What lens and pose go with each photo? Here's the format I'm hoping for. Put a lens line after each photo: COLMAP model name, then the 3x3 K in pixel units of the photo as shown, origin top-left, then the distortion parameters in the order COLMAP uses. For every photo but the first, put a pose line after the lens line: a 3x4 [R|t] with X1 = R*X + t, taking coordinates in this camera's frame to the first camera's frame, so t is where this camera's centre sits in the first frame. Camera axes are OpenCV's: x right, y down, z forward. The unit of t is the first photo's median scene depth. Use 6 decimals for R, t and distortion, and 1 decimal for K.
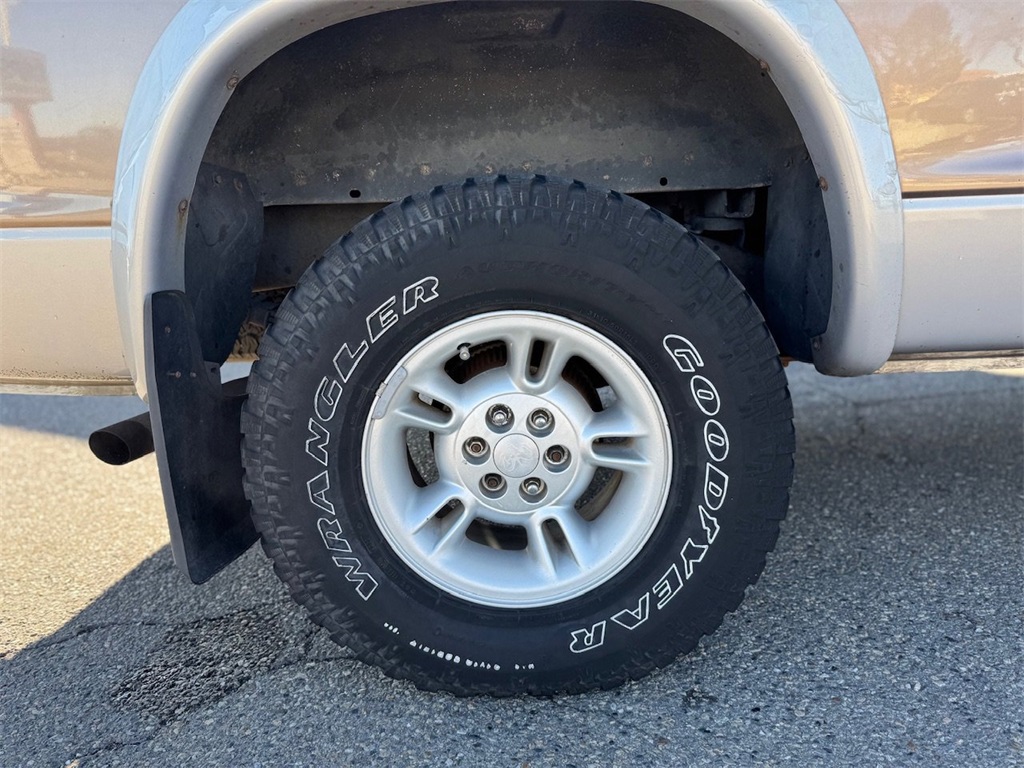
lens RADIAL K [[725.3, 0, 505.1], [0, 725.3, 378.6], [0, 0, 1]] dist [0.007616, -0.021170]
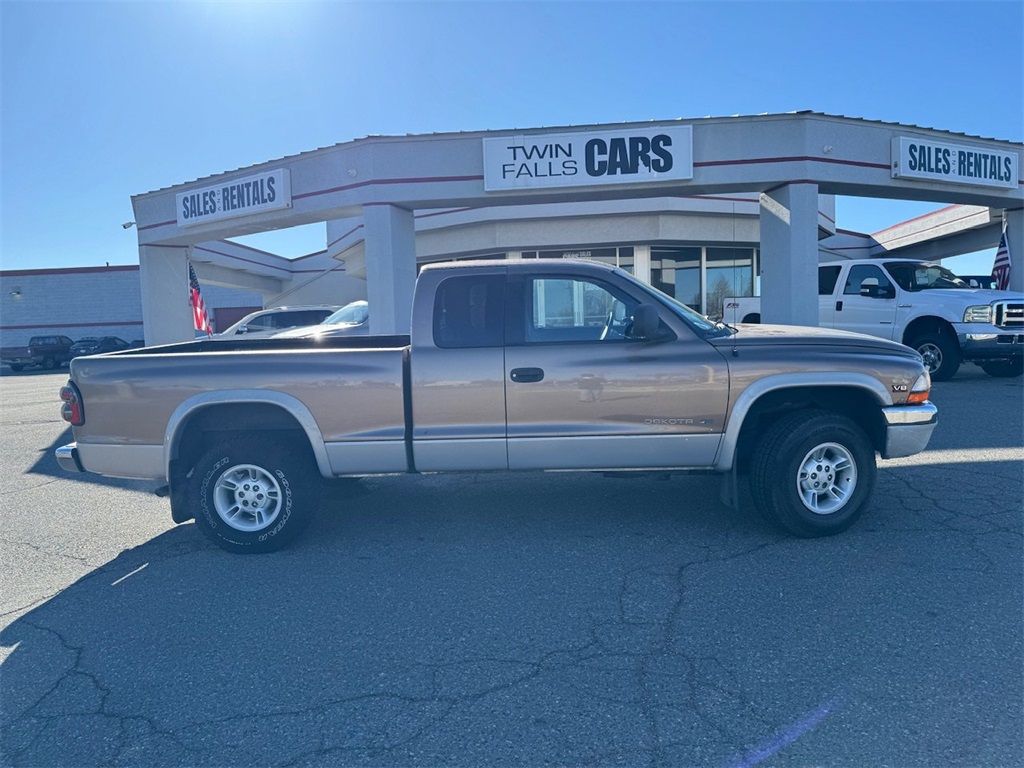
lens RADIAL K [[725.3, 0, 505.1], [0, 725.3, 378.6], [0, 0, 1]] dist [0.007616, -0.021170]
pose [[0.999726, 0.012106, -0.020048, 1.647204], [-0.014291, 0.993529, -0.112674, -0.128389], [0.018554, 0.112930, 0.993430, -3.438375]]
